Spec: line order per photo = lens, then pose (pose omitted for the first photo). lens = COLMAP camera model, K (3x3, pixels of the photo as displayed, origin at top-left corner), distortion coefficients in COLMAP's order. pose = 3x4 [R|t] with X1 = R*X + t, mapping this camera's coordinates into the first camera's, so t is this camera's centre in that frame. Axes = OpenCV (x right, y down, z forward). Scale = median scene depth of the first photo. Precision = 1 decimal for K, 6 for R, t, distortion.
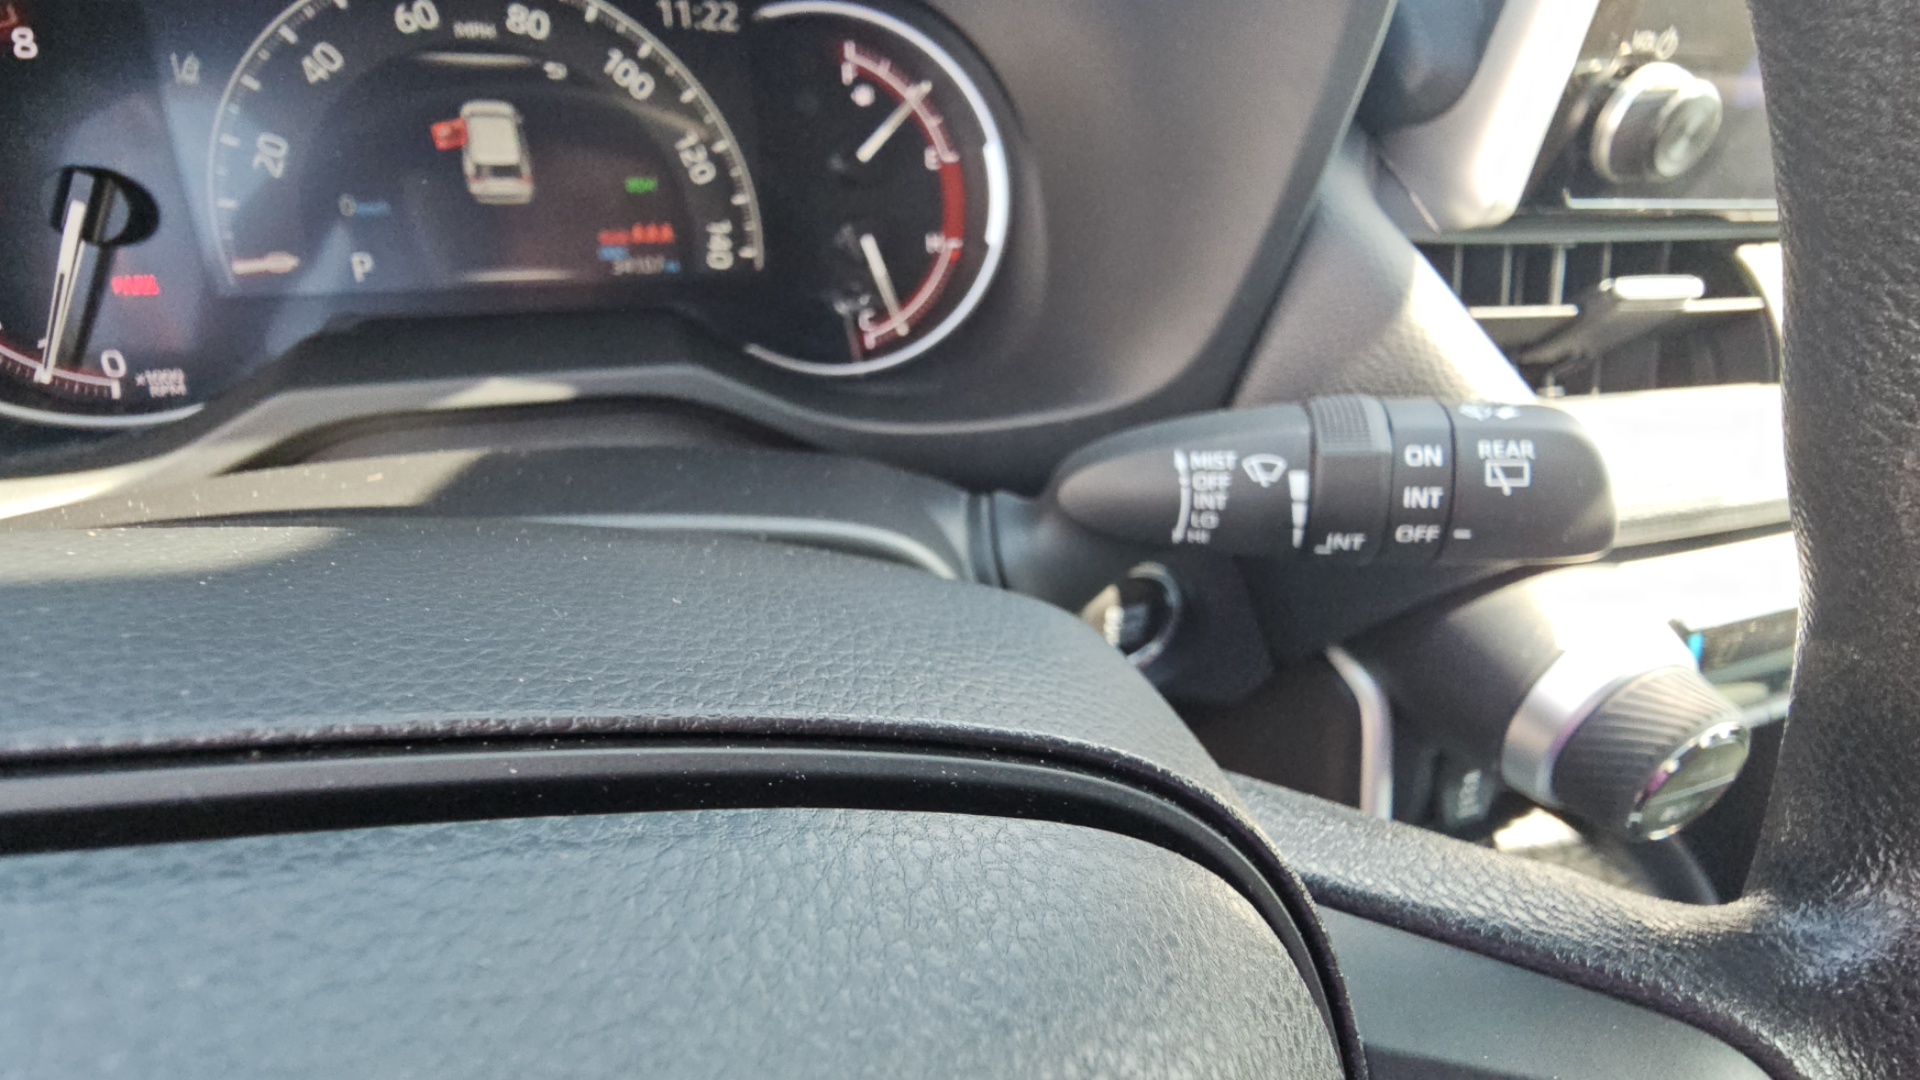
lens RADIAL K [[860.6, 0, 975.1], [0, 860.6, 546.4], [0, 0, 1]] dist [0.009225, -0.007645]
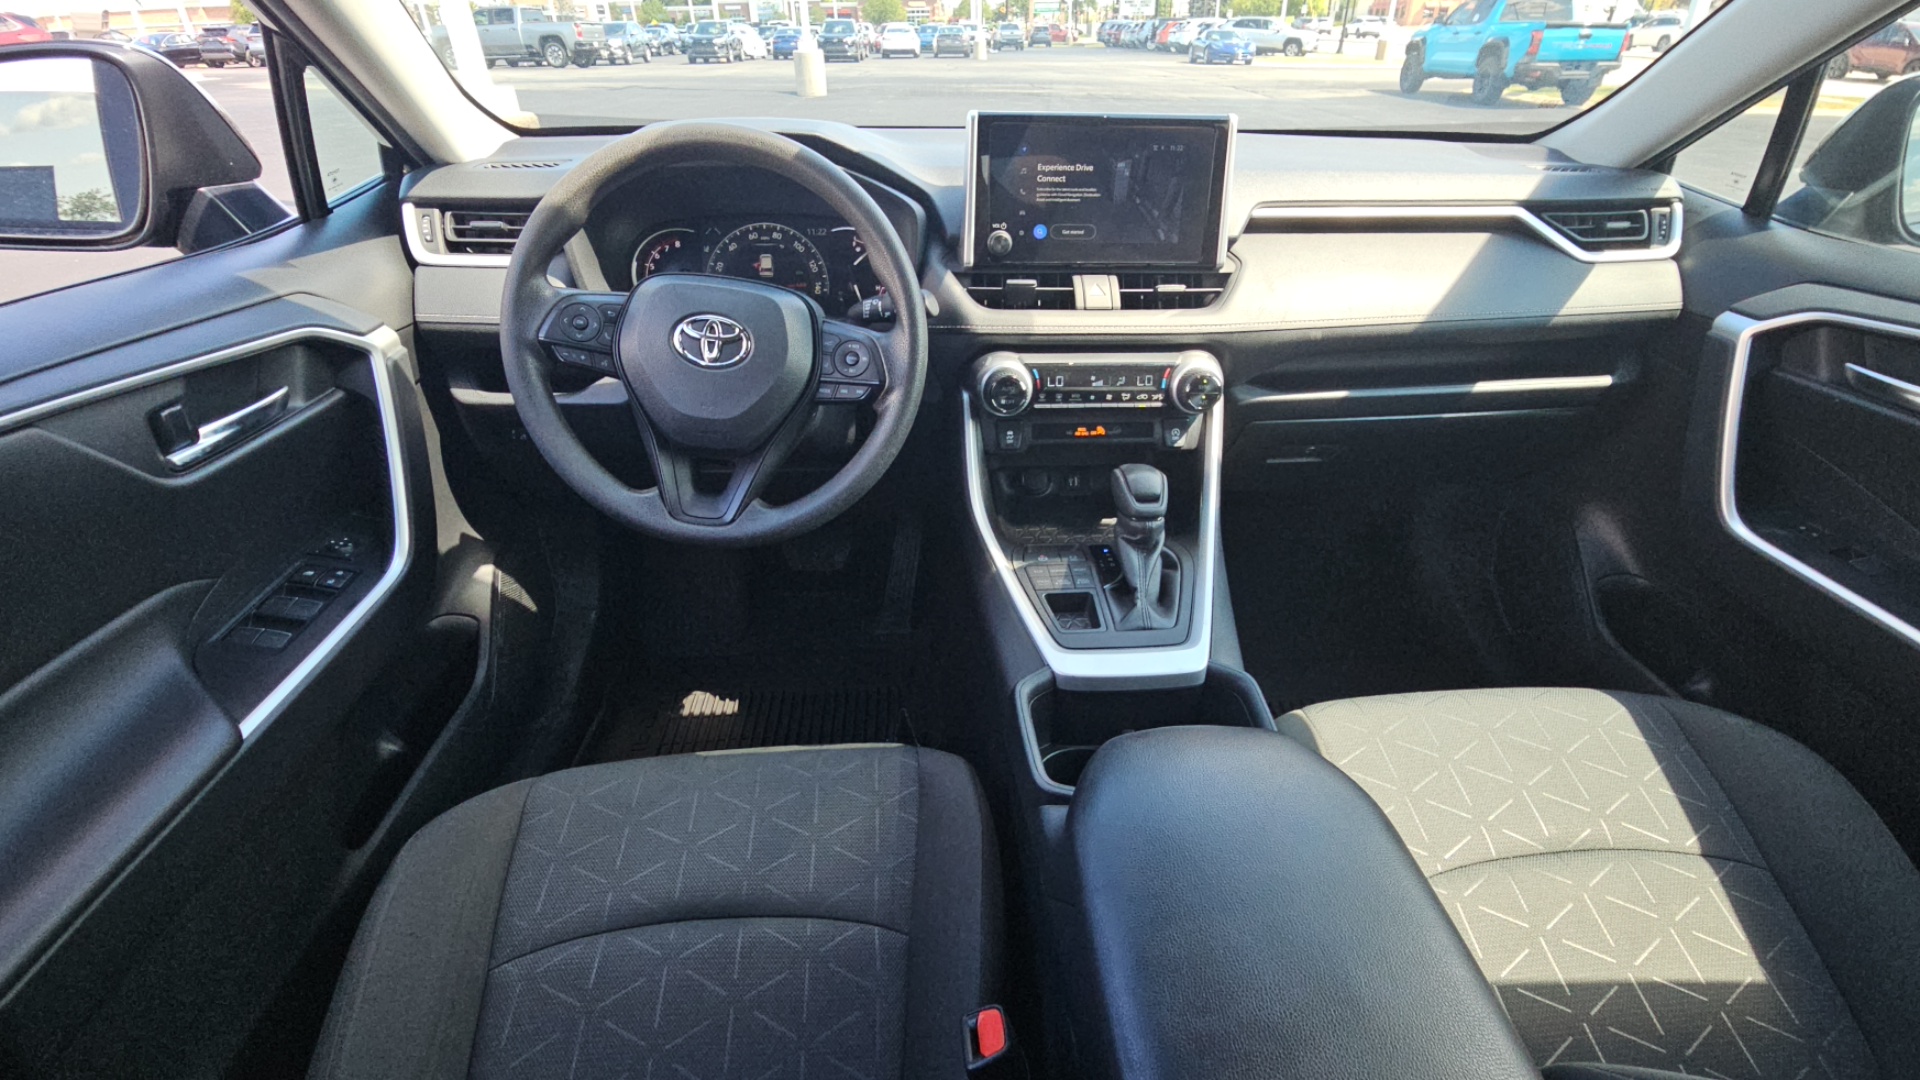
lens RADIAL K [[860.6, 0, 974.3], [0, 860.6, 539.2], [0, 0, 1]] dist [0.009225, -0.007645]
pose [[0.960532, 0.042462, -0.274908, 1.619884], [-0.093767, 0.979865, -0.176274, 1.487139], [0.261888, 0.195094, 0.945173, -2.424425]]
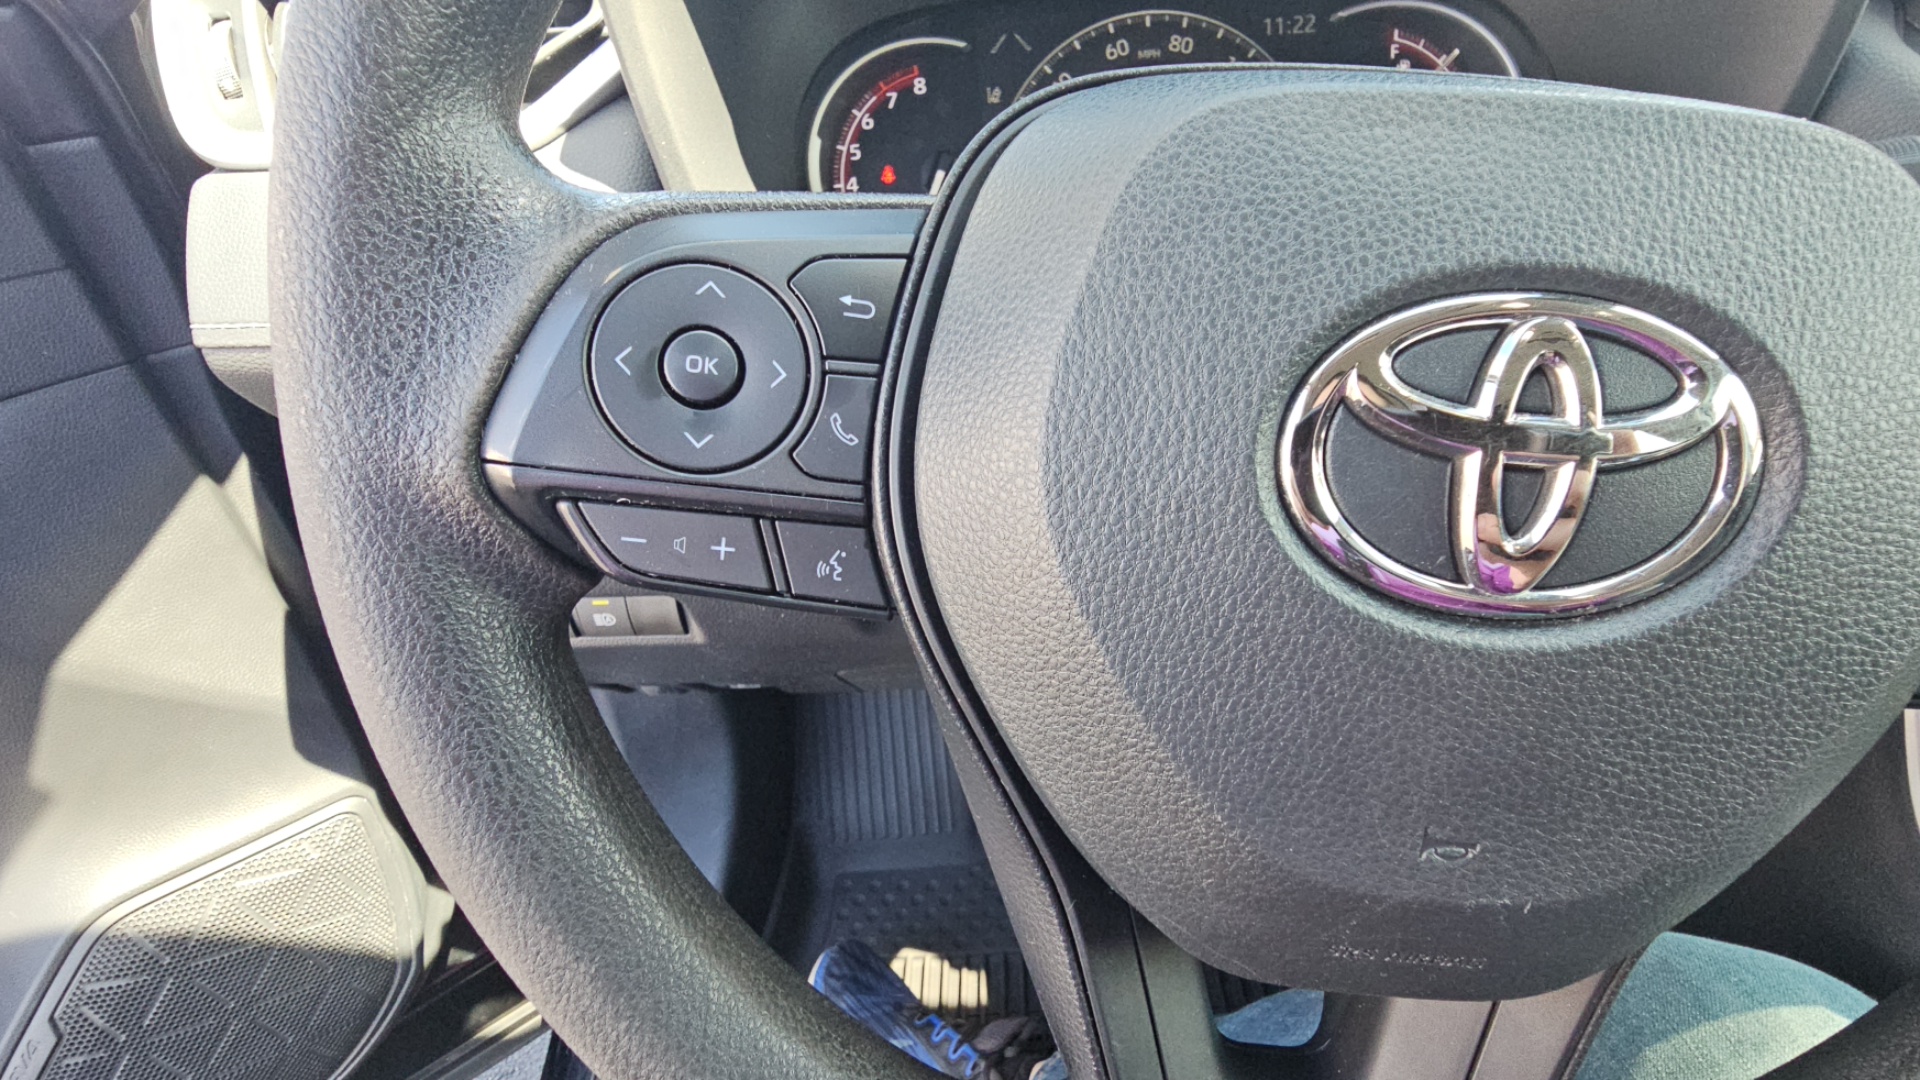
lens RADIAL K [[860.6, 0, 976.5], [0, 860.6, 541.7], [0, 0, 1]] dist [0.009225, -0.007645]
pose [[0.929170, 0.037774, -0.367716, -0.258129], [-0.080424, 0.991594, -0.101356, 0.460997], [0.360797, 0.123750, 0.924398, -0.449217]]
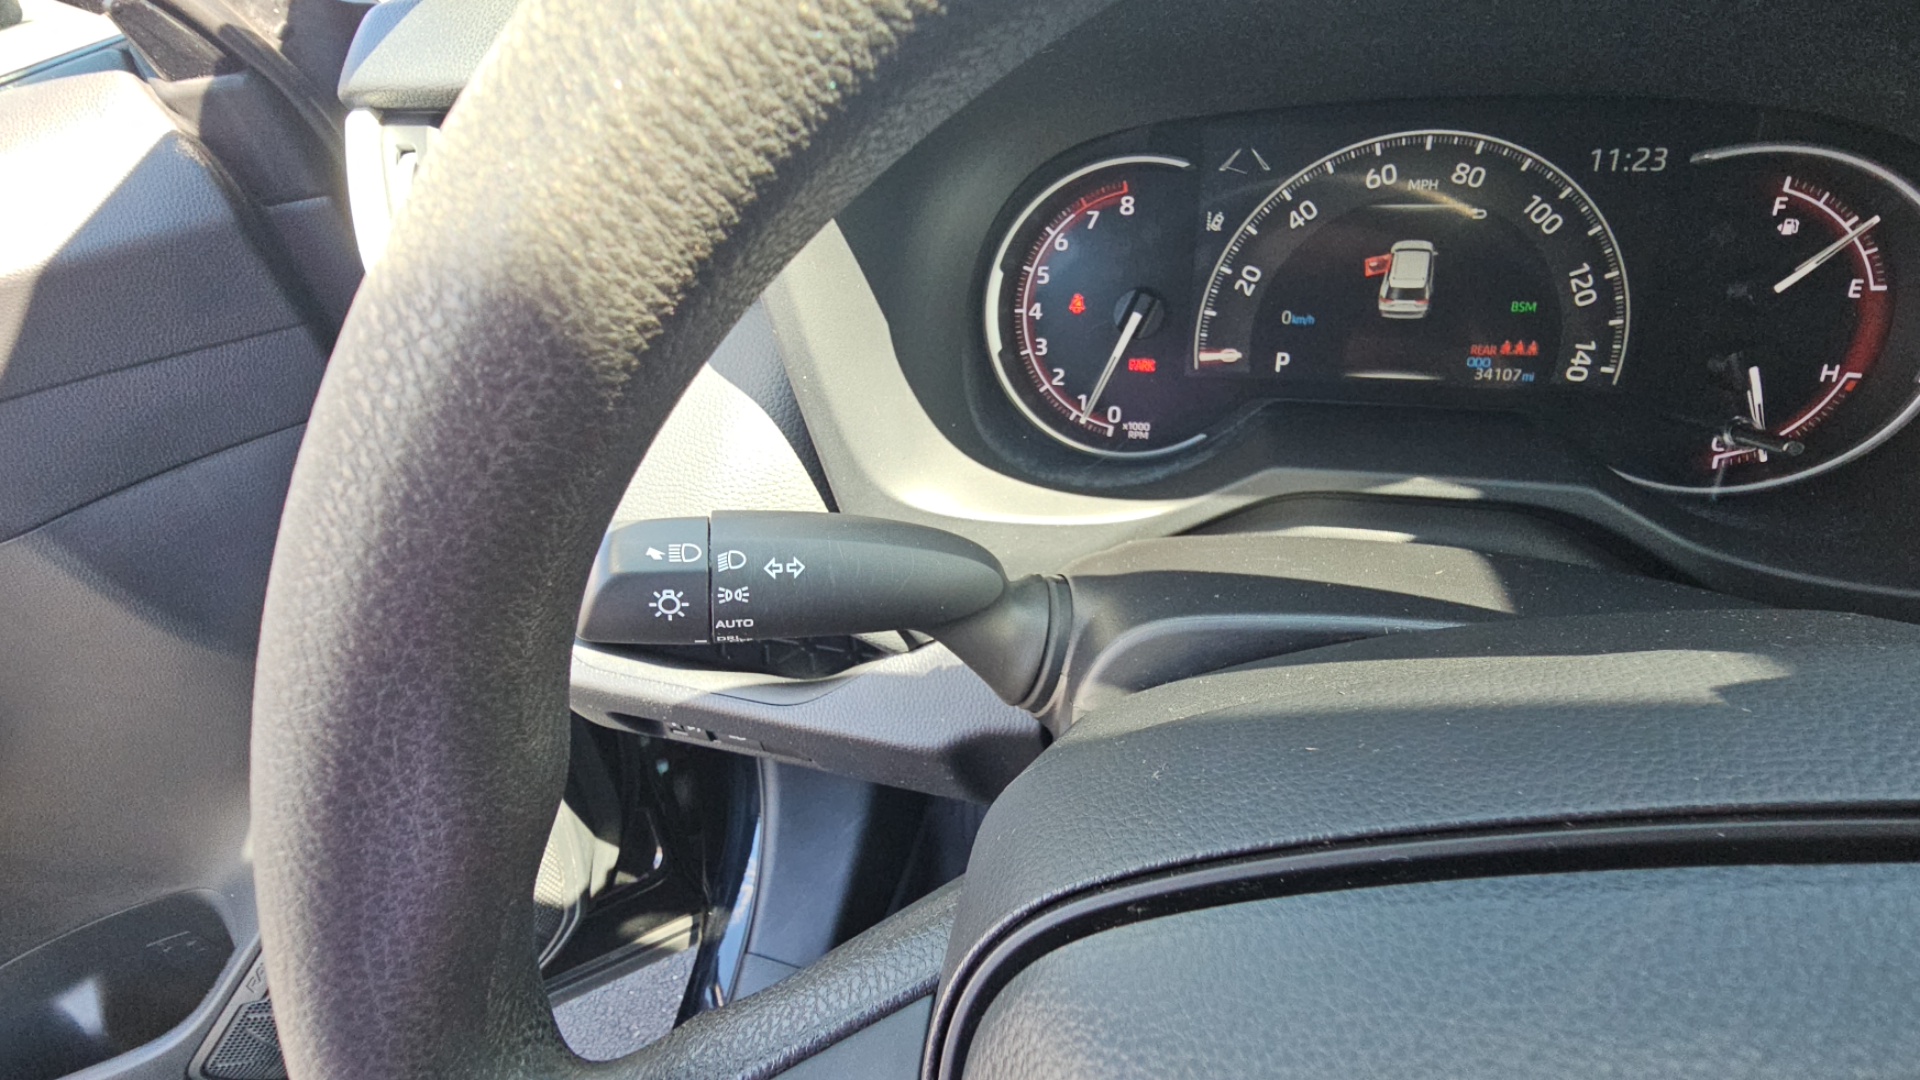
lens RADIAL K [[860.6, 0, 980.0], [0, 860.6, 539.2], [0, 0, 1]] dist [0.009225, -0.007645]
pose [[0.819570, 0.209048, -0.533482, -0.329478], [-0.216531, 0.975024, 0.049420, -0.022904], [0.530489, 0.075013, 0.844366, -0.347075]]
